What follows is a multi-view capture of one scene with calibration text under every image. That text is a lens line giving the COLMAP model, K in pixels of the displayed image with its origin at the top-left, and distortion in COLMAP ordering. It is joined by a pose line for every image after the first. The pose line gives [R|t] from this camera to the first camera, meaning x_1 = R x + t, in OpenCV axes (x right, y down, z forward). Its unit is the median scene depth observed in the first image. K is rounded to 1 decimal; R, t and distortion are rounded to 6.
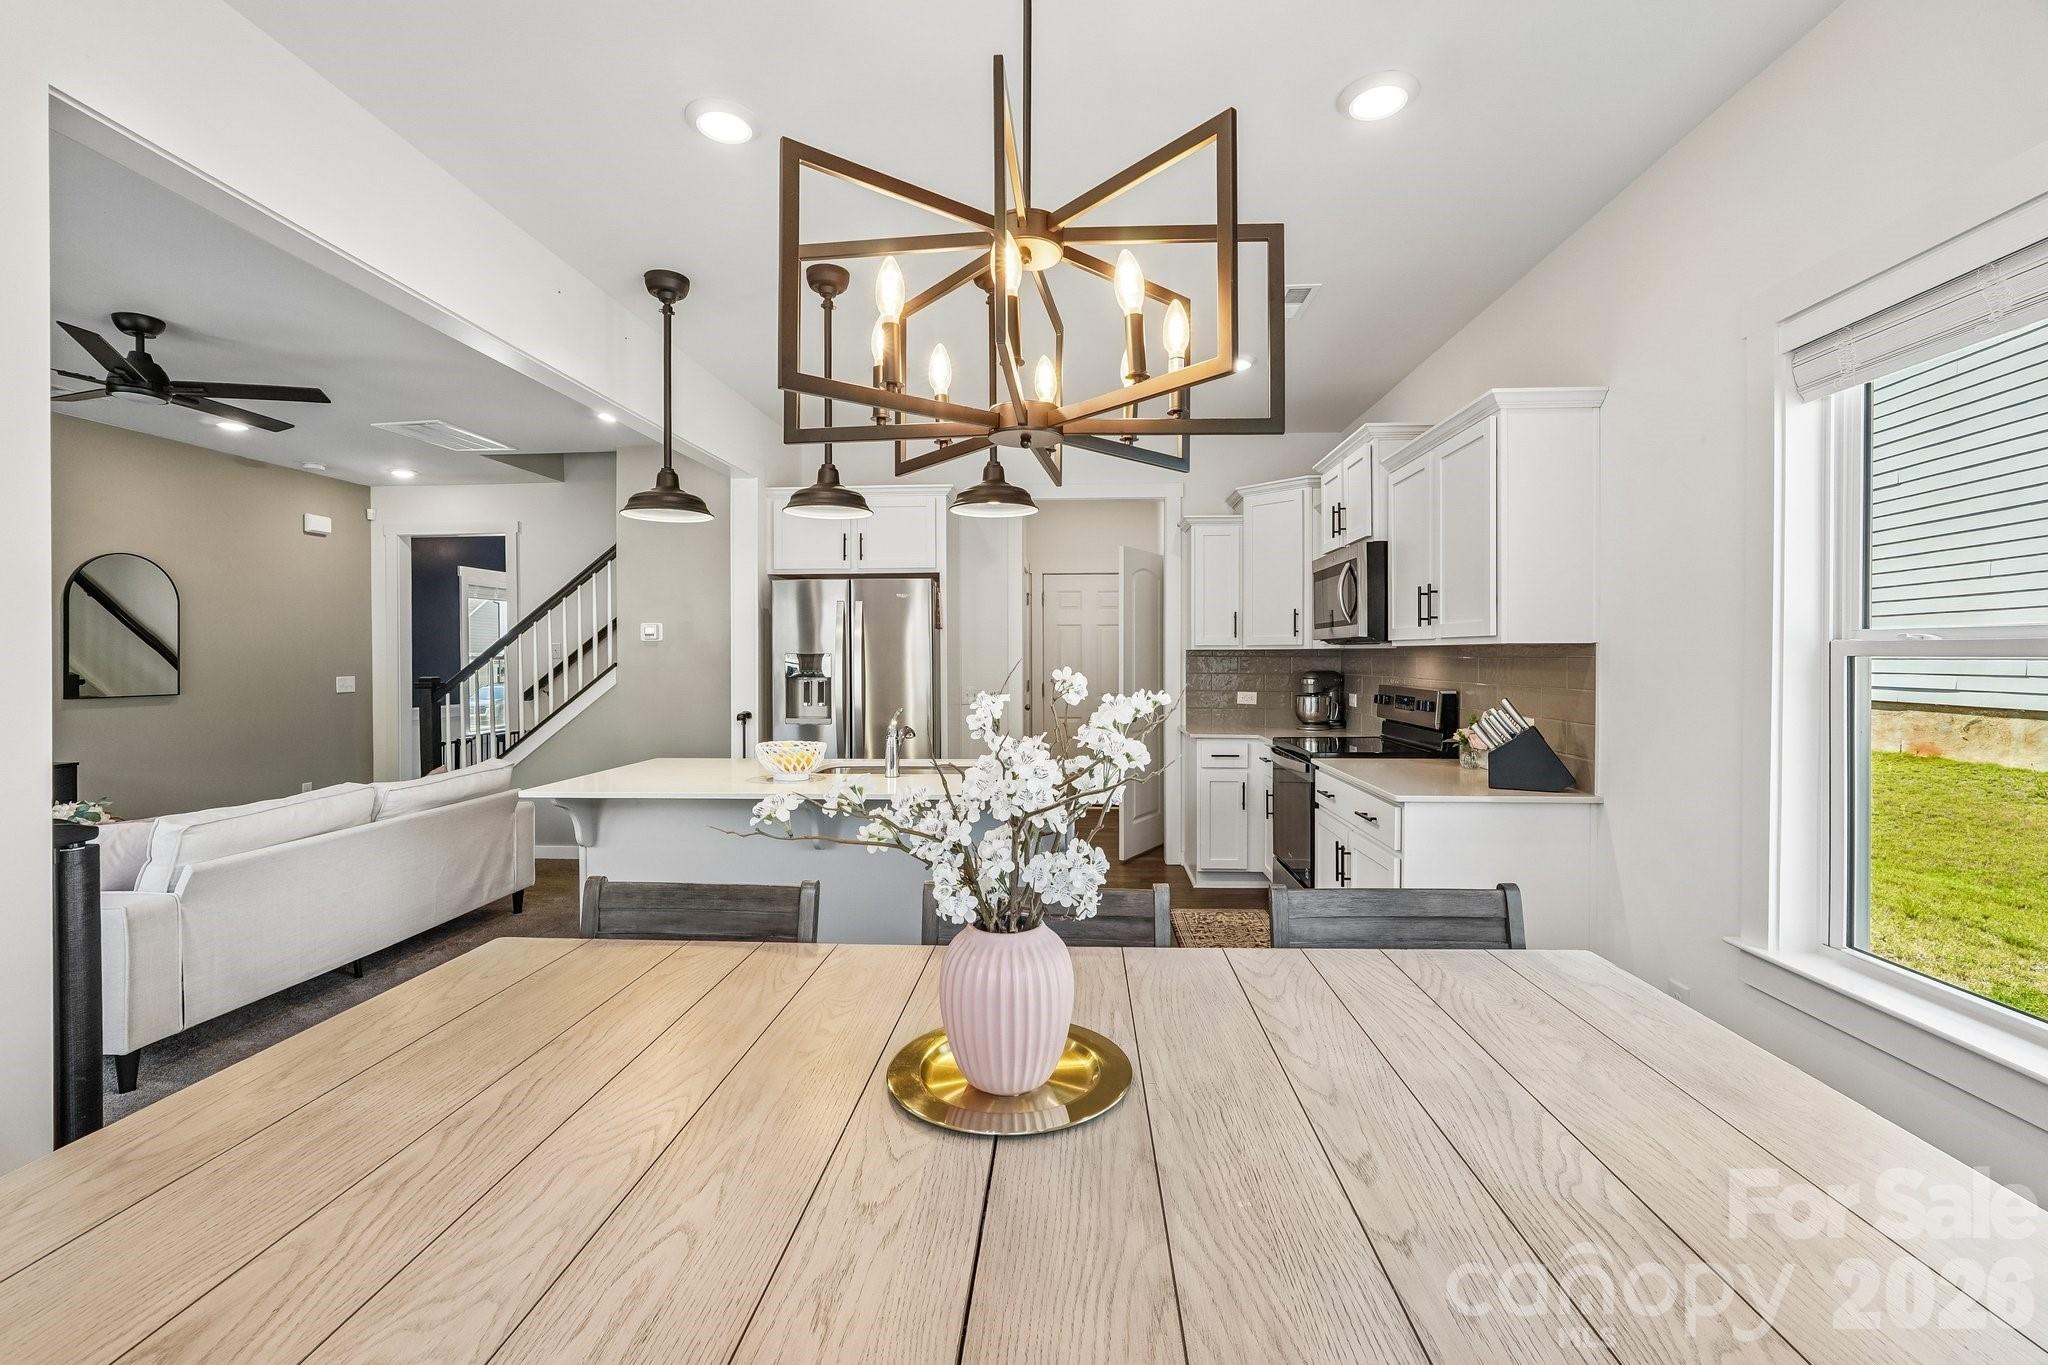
lens RADIAL K [[865.1, 0, 1041.6], [0, 865.1, 678.5], [0, 0, 1]] dist [-0.018478, 0.005955]
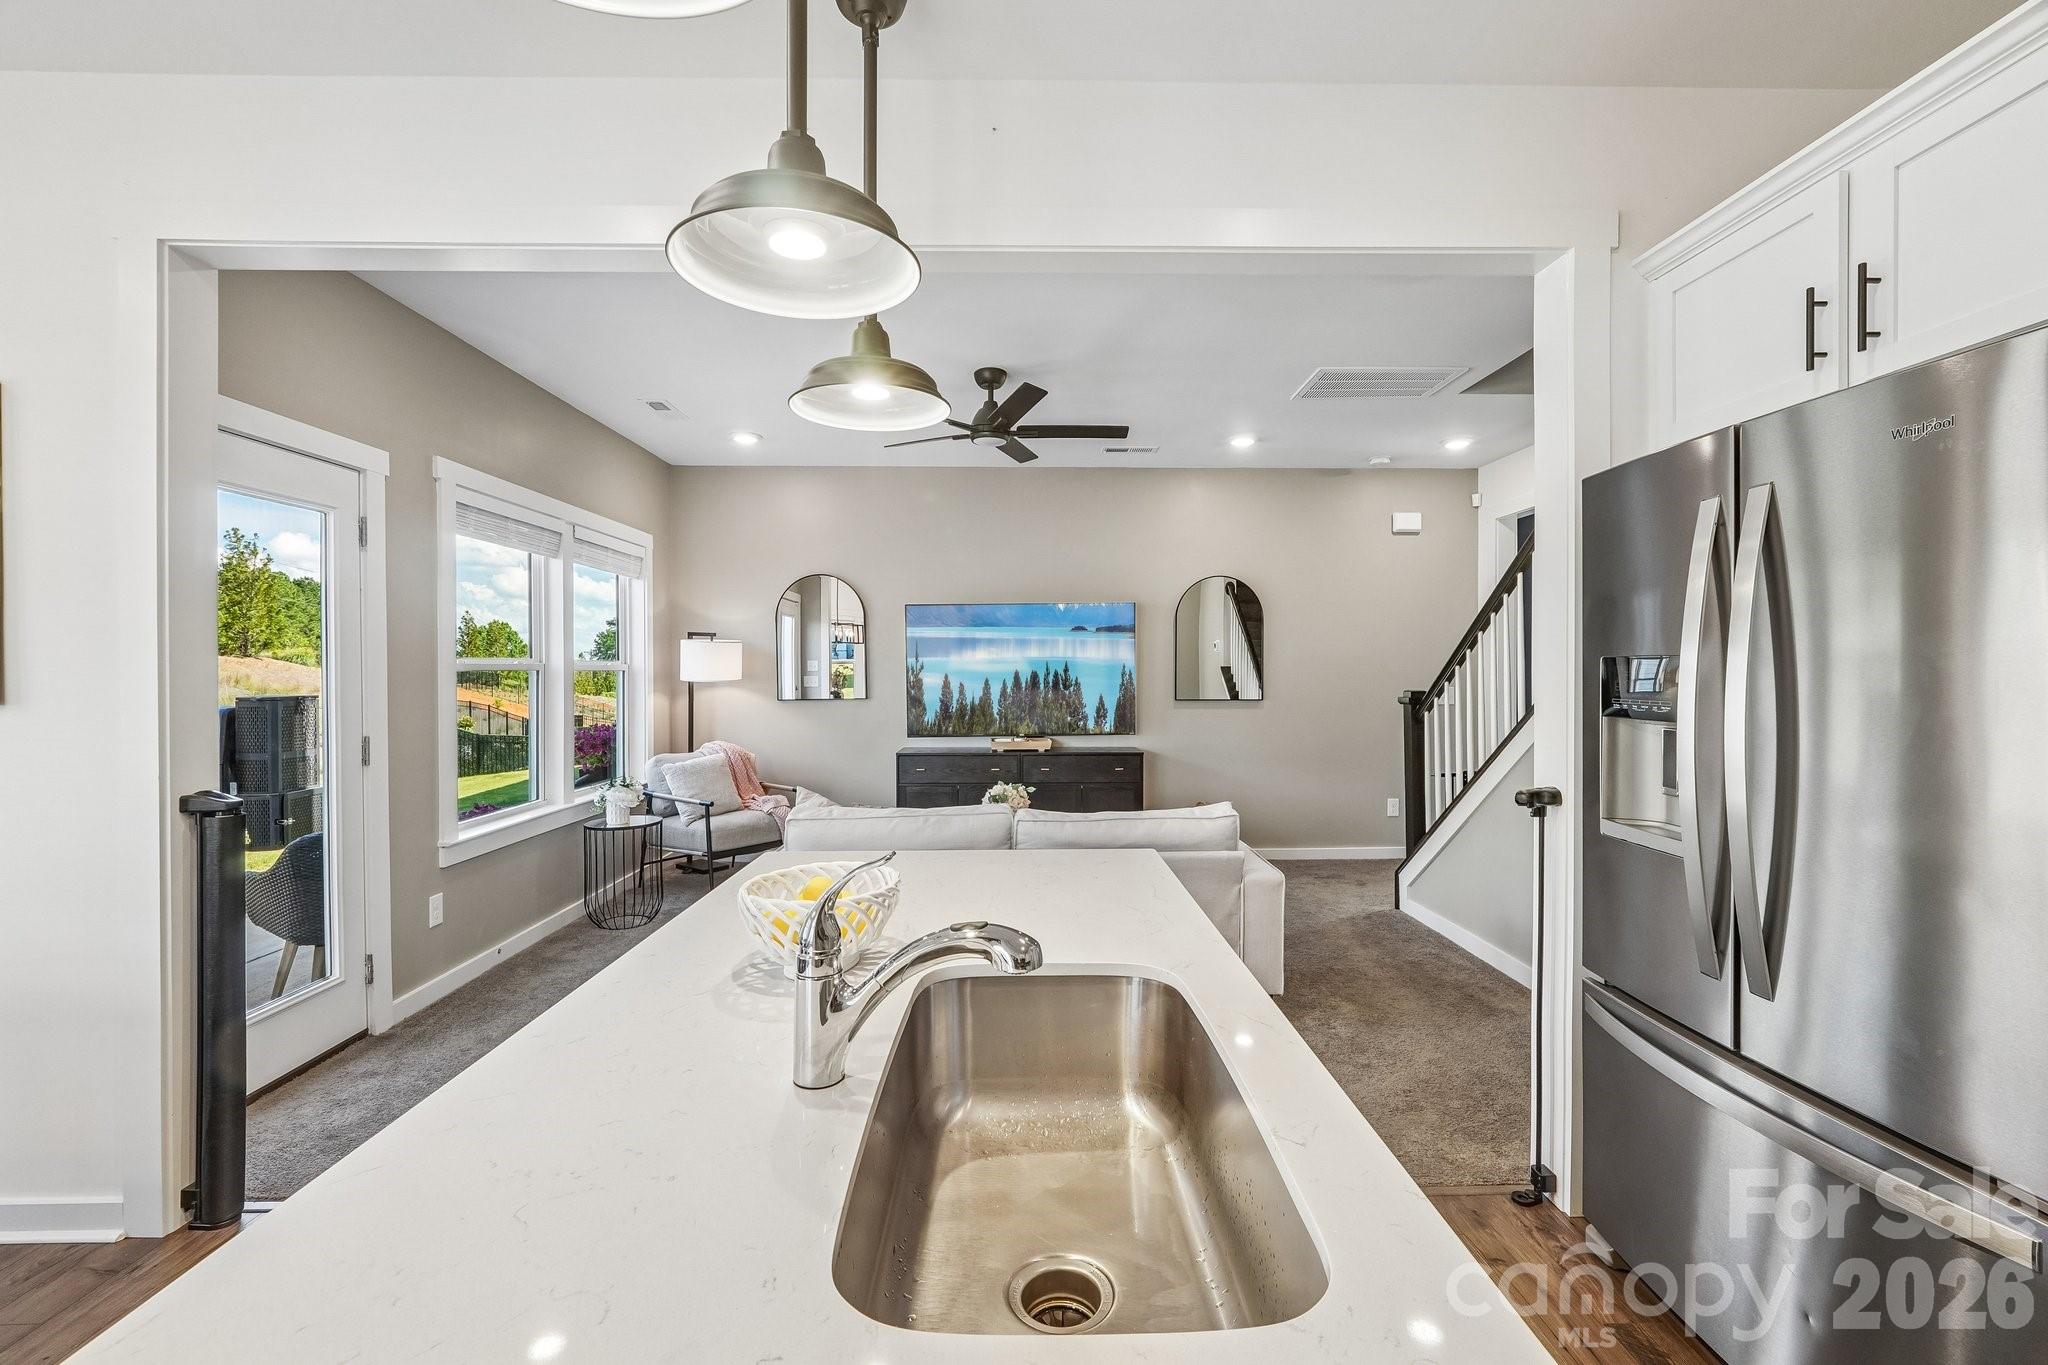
lens RADIAL K [[865.1, 0, 1018.6], [0, 865.1, 671.9], [0, 0, 1]] dist [-0.018478, 0.005955]
pose [[0.058603, 0.006148, -0.998262, 0.079829], [-0.021803, 0.999750, 0.004877, -0.017485], [0.998043, 0.021480, 0.058723, 0.699421]]
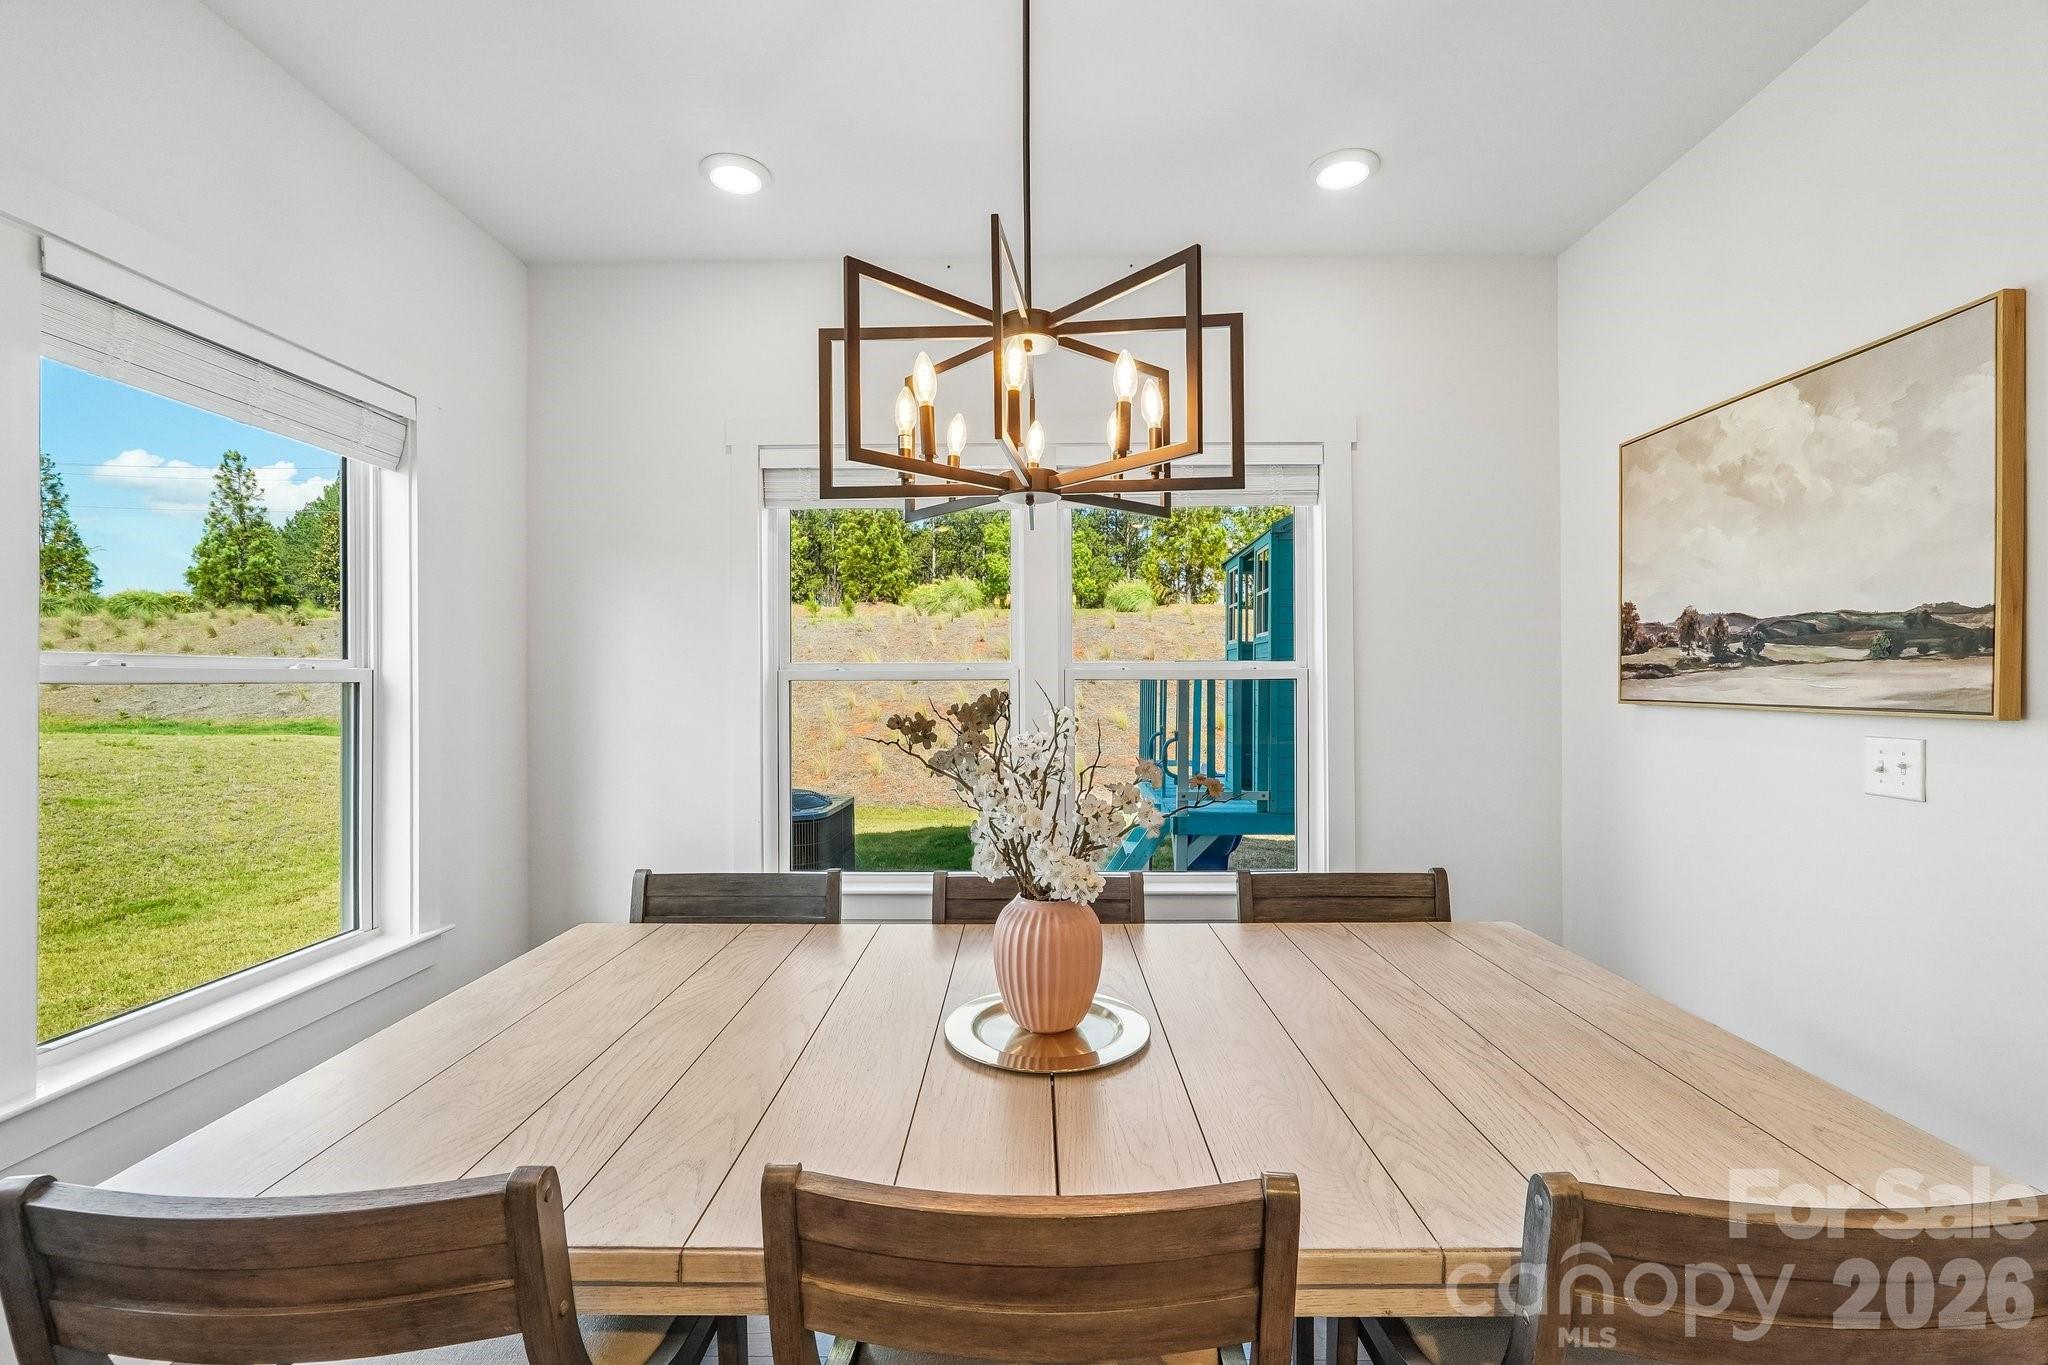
lens RADIAL K [[865.1, 0, 1025.0], [0, 865.1, 684.8], [0, 0, 1]] dist [-0.018478, 0.005955]
pose [[-0.999409, 0.006132, -0.033821, 0.007516], [0.005092, 0.999514, 0.030741, -0.012775], [0.033994, 0.030551, -0.998955, 0.527720]]
